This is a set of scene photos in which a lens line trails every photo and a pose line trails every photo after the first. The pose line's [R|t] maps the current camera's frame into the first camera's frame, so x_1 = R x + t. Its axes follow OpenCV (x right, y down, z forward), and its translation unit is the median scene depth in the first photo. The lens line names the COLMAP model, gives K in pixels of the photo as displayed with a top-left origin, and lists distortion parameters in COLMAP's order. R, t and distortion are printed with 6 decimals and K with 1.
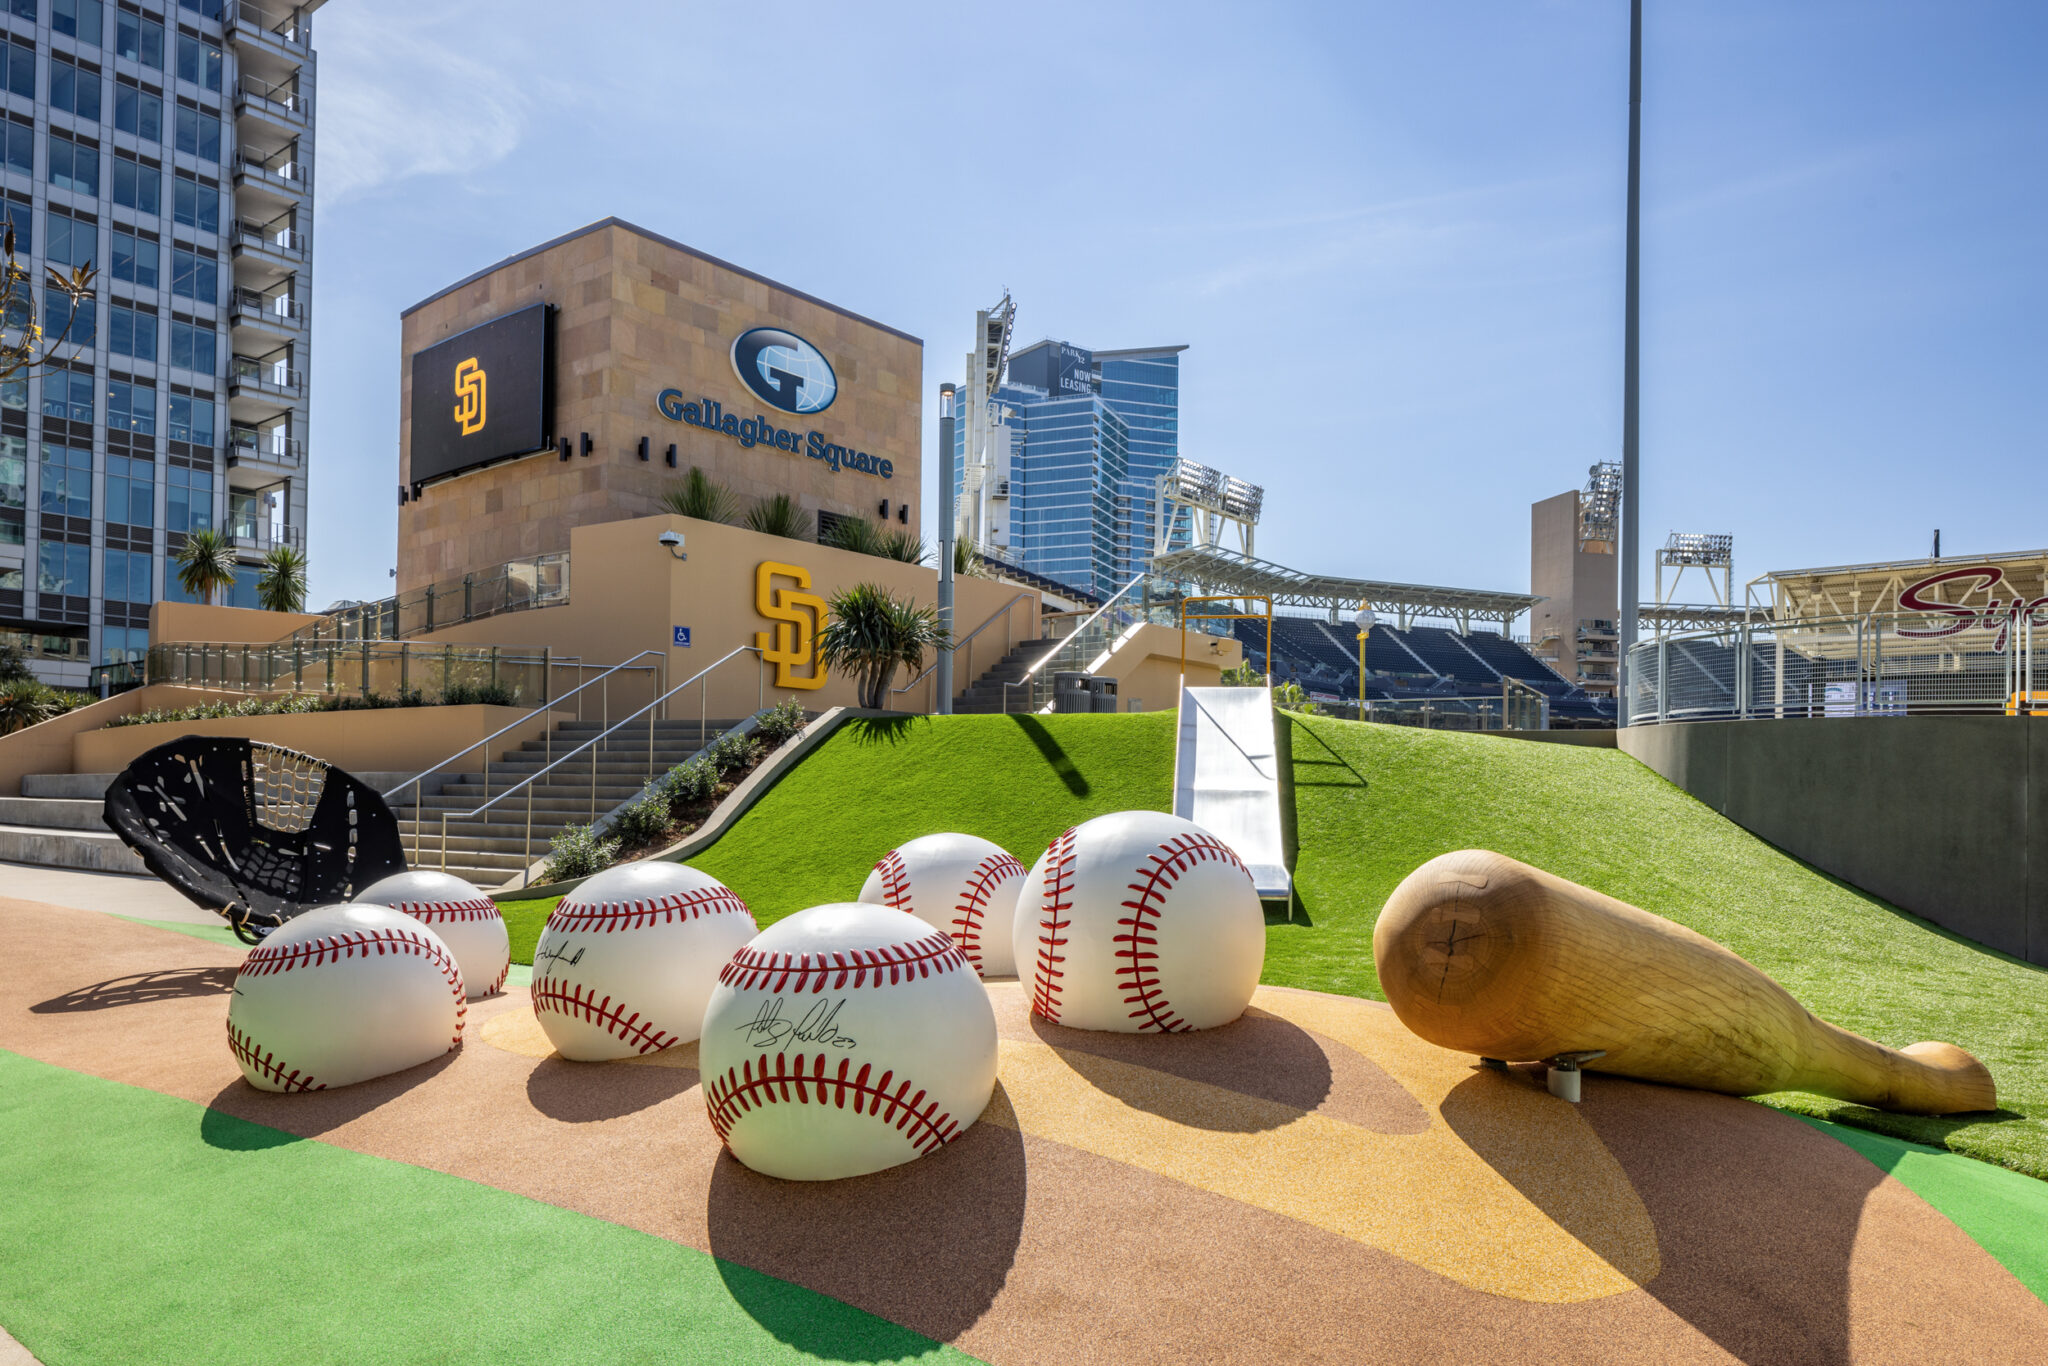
lens RADIAL K [[1363.5, 0, 1002.2], [0, 1363.5, 800.6], [0, 0, 1]] dist [-0.002389, 0.000722]
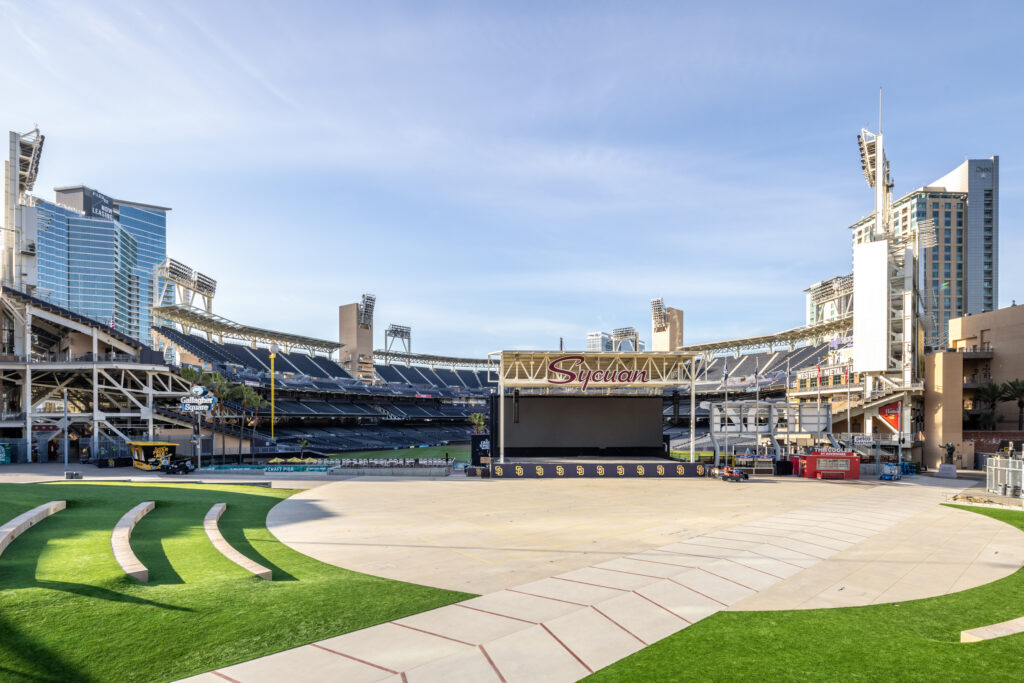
lens RADIAL K [[493.6, 0, 510.2], [0, 493.6, 419.4], [0, 0, 1]] dist [-0.000817, -0.000799]
pose [[0.741841, -0.015667, 0.670392, 0.014256], [0.009209, 0.999871, 0.013177, -0.021928], [-0.670512, -0.003602, 0.741890, 0.132519]]
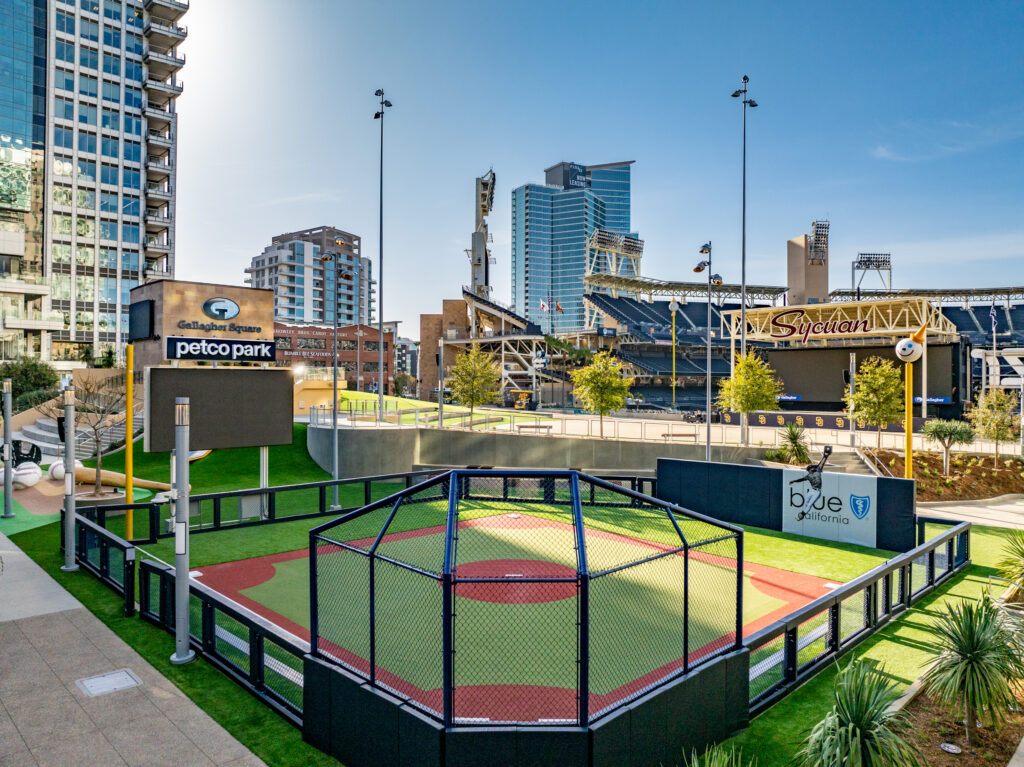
lens RADIAL K [[712.9, 0, 512.0], [0, 712.9, 383.5], [0, 0, 1]] dist [-0.034781, 0.007176]
pose [[0.994297, -0.011846, -0.105985, 0.103131], [0.012036, 0.999927, 0.001152, -0.013699], [0.105963, -0.002421, 0.994367, -0.101720]]
